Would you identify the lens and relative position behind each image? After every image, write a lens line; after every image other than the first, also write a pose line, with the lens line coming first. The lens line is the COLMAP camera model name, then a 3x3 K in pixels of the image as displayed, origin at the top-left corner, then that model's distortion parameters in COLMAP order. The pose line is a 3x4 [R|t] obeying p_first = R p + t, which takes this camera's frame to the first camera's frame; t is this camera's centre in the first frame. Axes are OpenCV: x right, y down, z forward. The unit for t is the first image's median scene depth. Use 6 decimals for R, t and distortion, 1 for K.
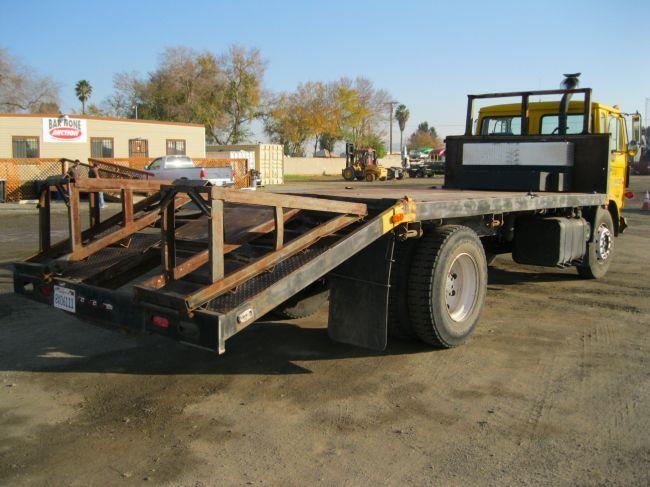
lens RADIAL K [[737.9, 0, 325.0], [0, 737.9, 243.5], [0, 0, 1]] dist [-0.264908, 0.309035]
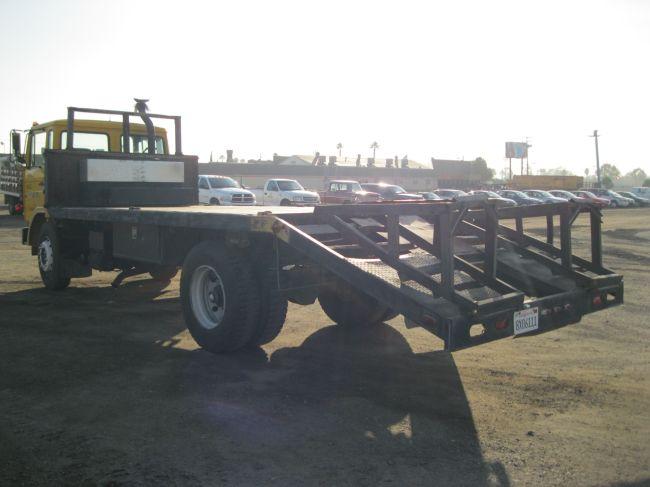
lens RADIAL K [[737.9, 0, 325.0], [0, 737.9, 243.5], [0, 0, 1]] dist [-0.264908, 0.309035]
pose [[-0.015680, -0.078455, 0.996794, -0.806760], [0.082736, 0.993396, 0.079489, -0.081112], [-0.996448, 0.083718, -0.009085, 0.751898]]
